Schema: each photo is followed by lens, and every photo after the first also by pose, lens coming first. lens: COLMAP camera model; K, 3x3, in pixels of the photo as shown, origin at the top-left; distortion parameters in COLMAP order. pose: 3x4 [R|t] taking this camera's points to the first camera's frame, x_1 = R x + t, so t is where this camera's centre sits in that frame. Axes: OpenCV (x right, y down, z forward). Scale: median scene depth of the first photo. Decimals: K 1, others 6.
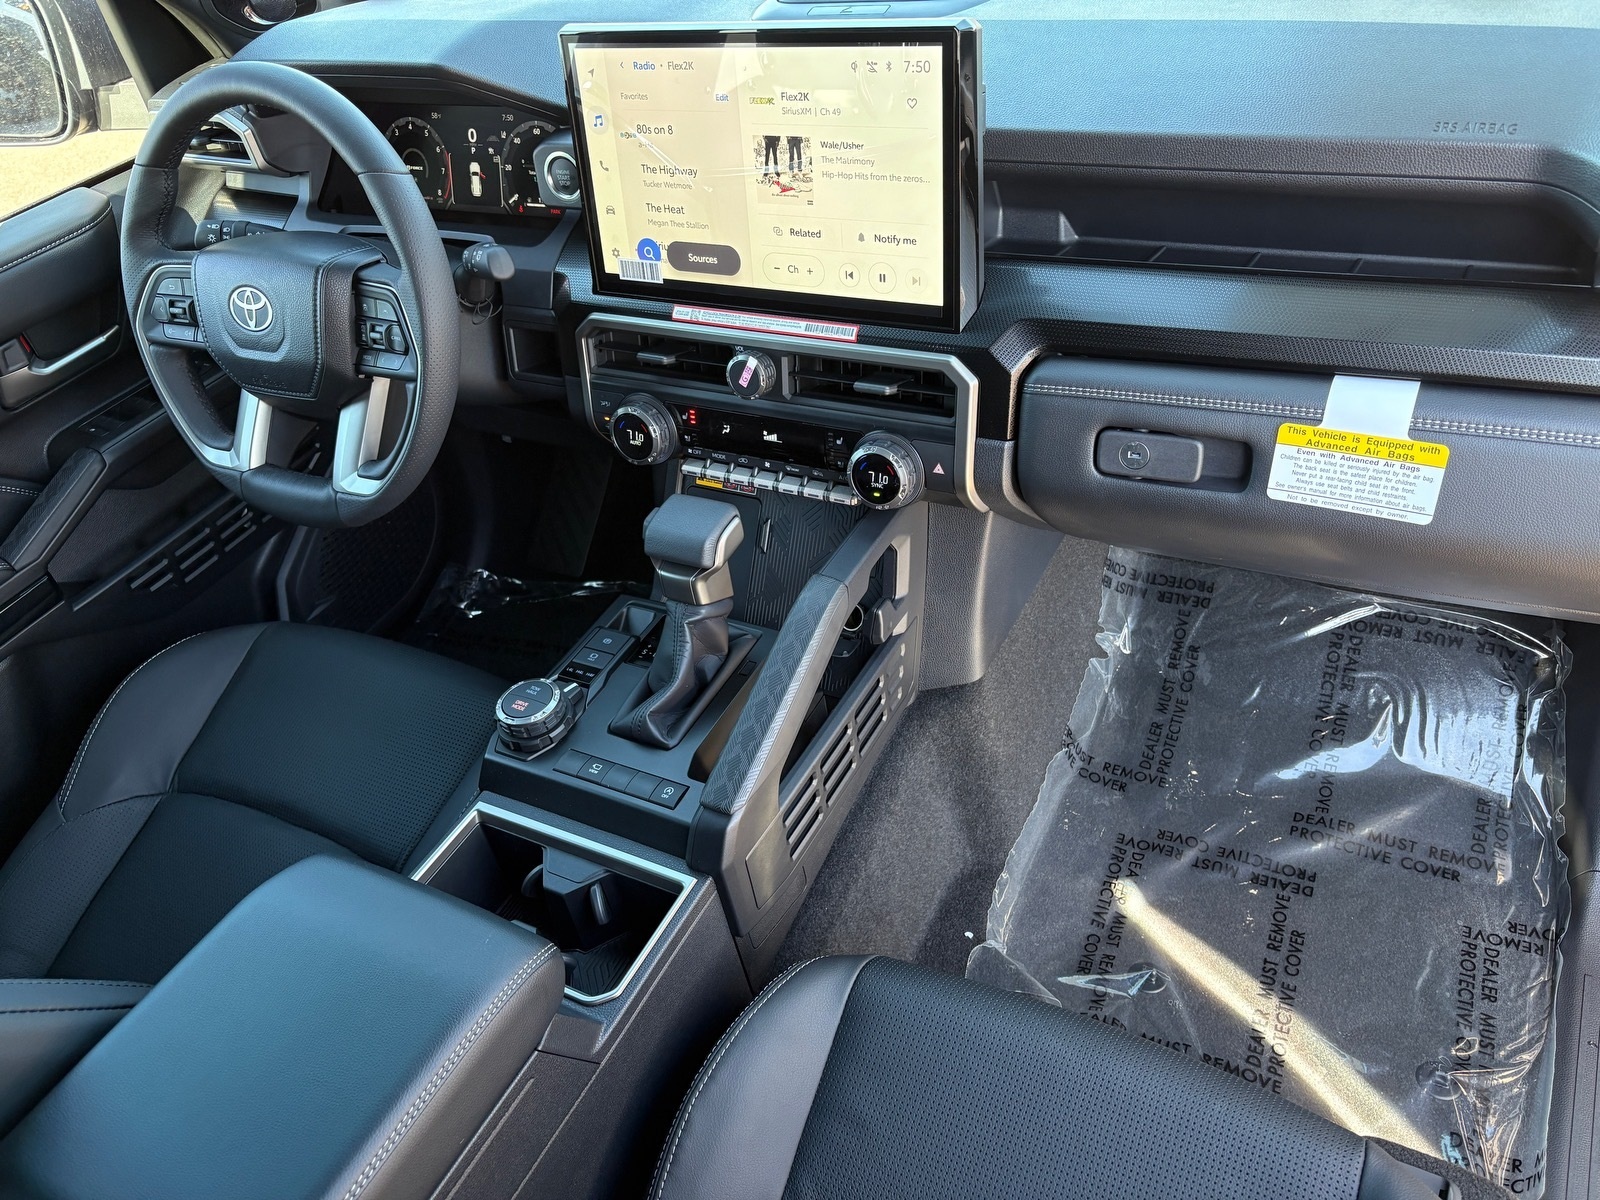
lens RADIAL K [[1232.5, 0, 813.5], [0, 1232.5, 594.9], [0, 0, 1]] dist [0.019648, -0.017653]
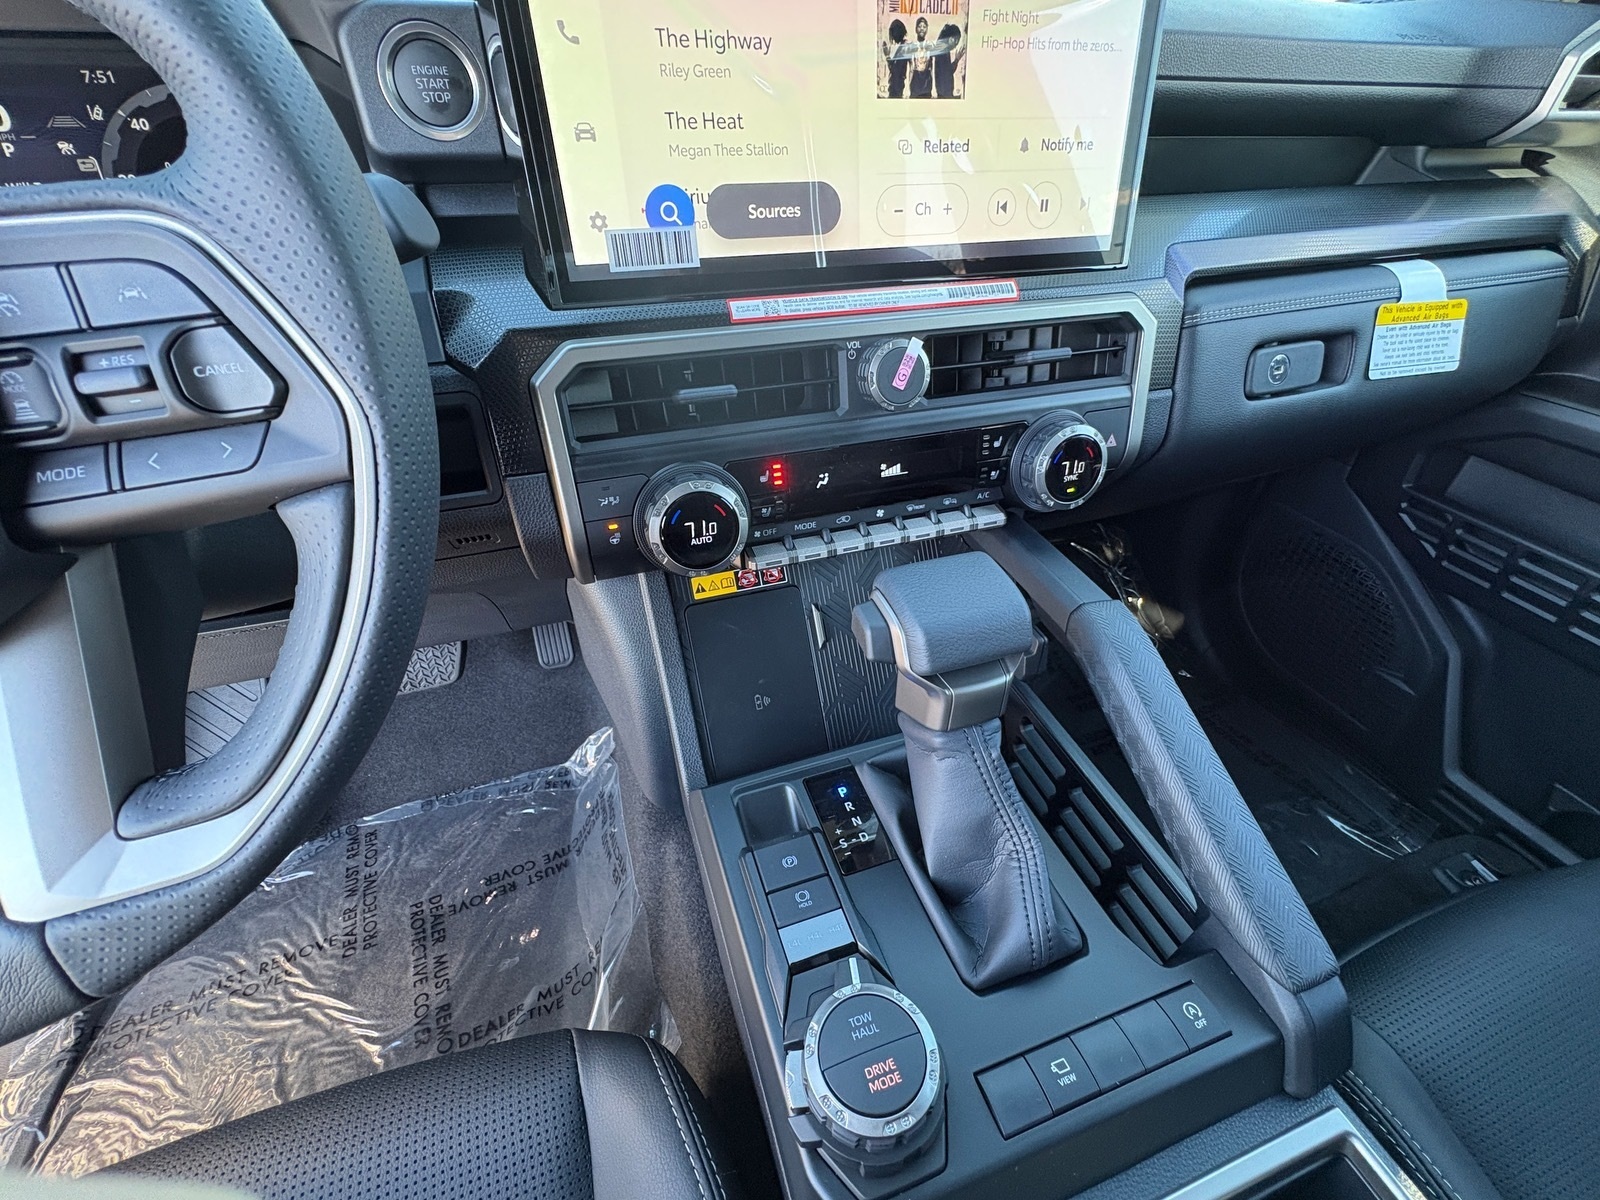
lens RADIAL K [[663.2, 0, 792.8], [0, 663.2, 598.8], [0, 0, 1]] dist [0.001940, 0.000962]
pose [[0.670212, -0.312249, 0.673288, -0.365669], [0.377835, 0.924378, 0.052587, -0.101775], [-0.638793, 0.219147, 0.737508, 0.771734]]
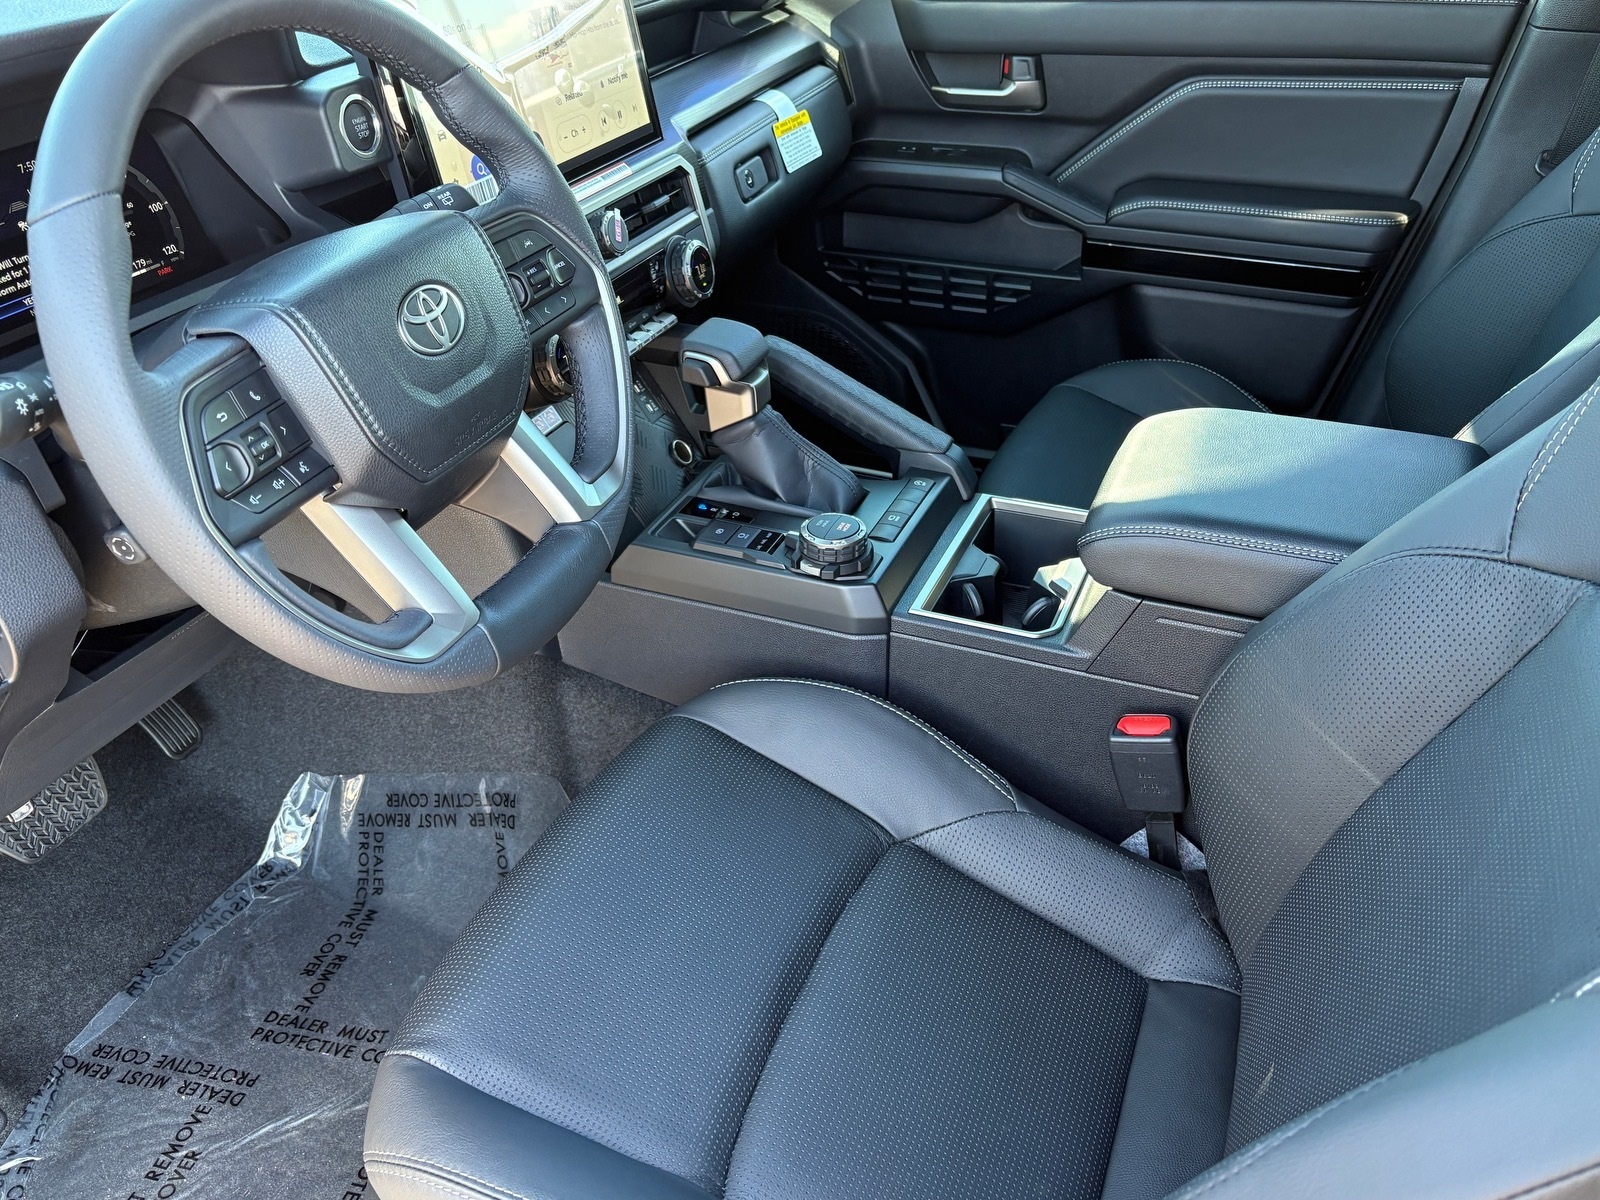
lens RADIAL K [[1307.6, 0, 784.3], [0, 1307.6, 614.2], [0, 0, 1]] dist [0.024331, -0.021077]
pose [[-0.091271, -0.403731, 0.910314, -1.177202], [0.651627, 0.667037, 0.361170, -0.262494], [-0.753028, 0.626149, 0.202201, 0.842704]]
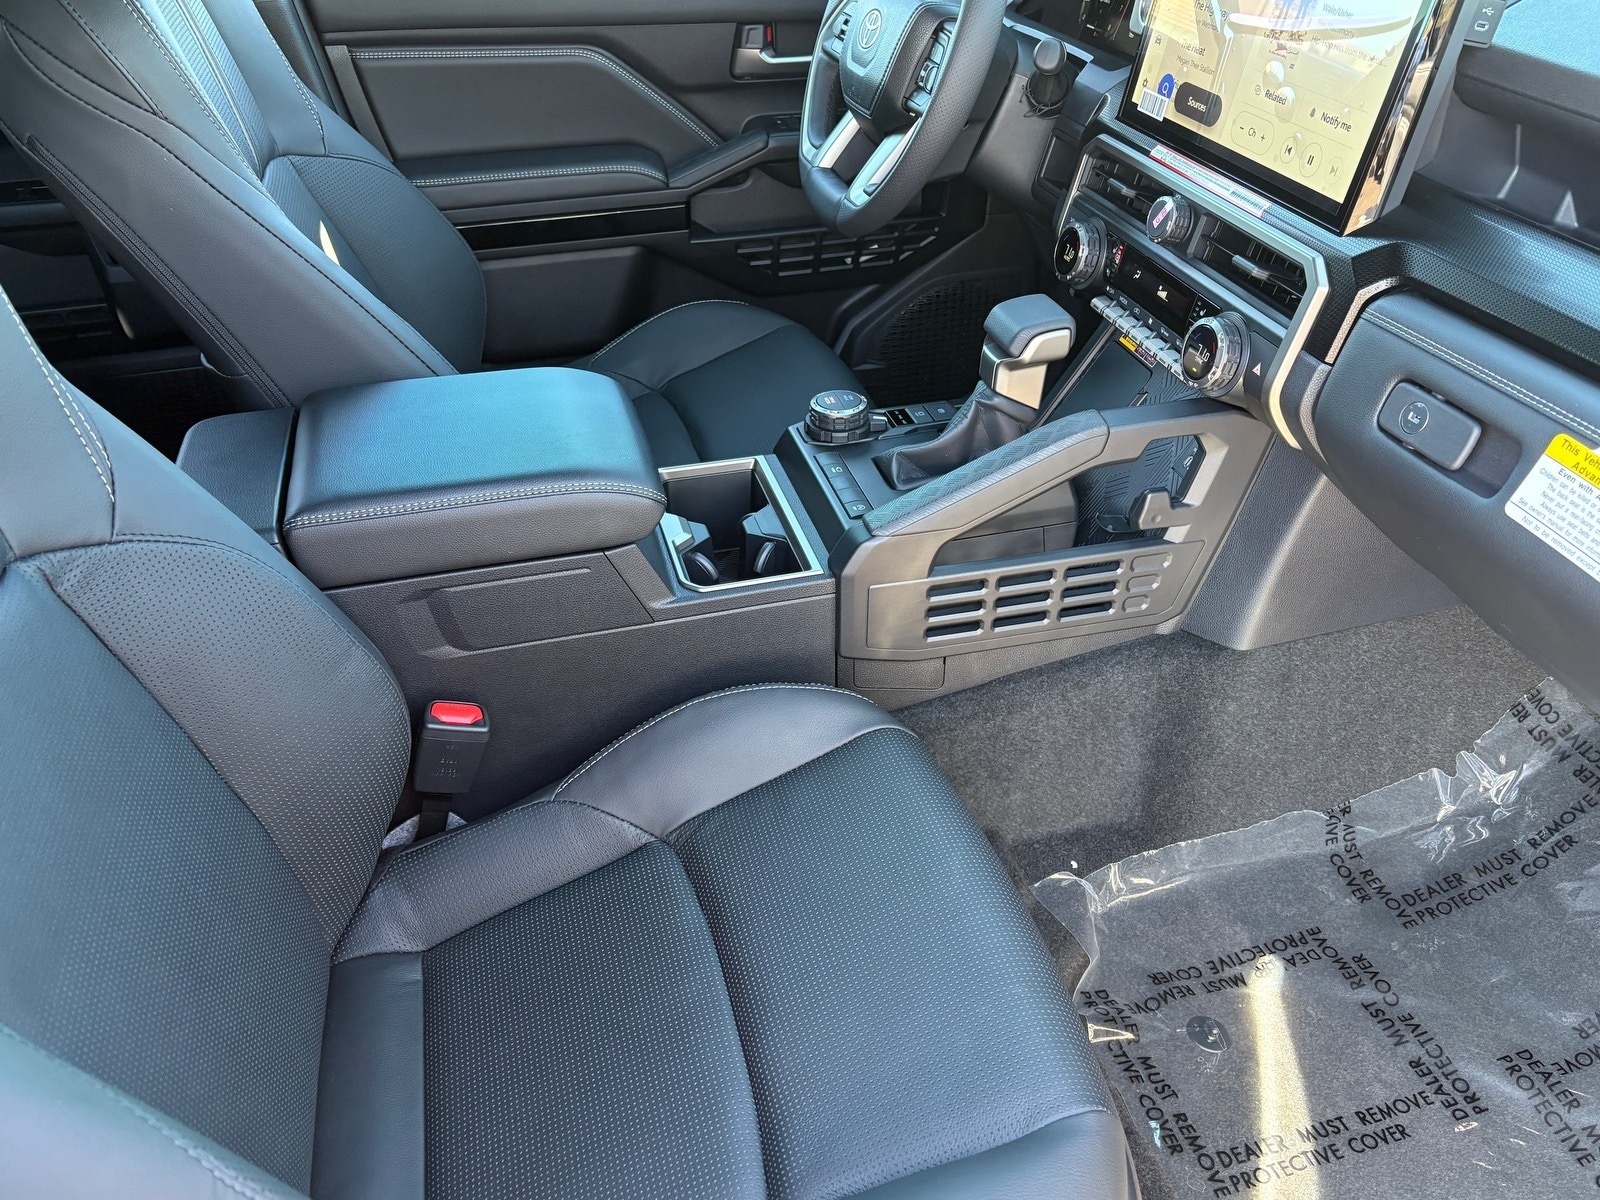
lens RADIAL K [[1282.2, 0, 793.6], [0, 1282.2, 601.8], [0, 0, 1]] dist [-0.013237, 0.023524]
pose [[0.675642, 0.527823, -0.514696, 0.431730], [-0.536359, 0.830908, 0.148020, 0.085947], [0.505794, 0.176053, 0.844499, 0.020440]]
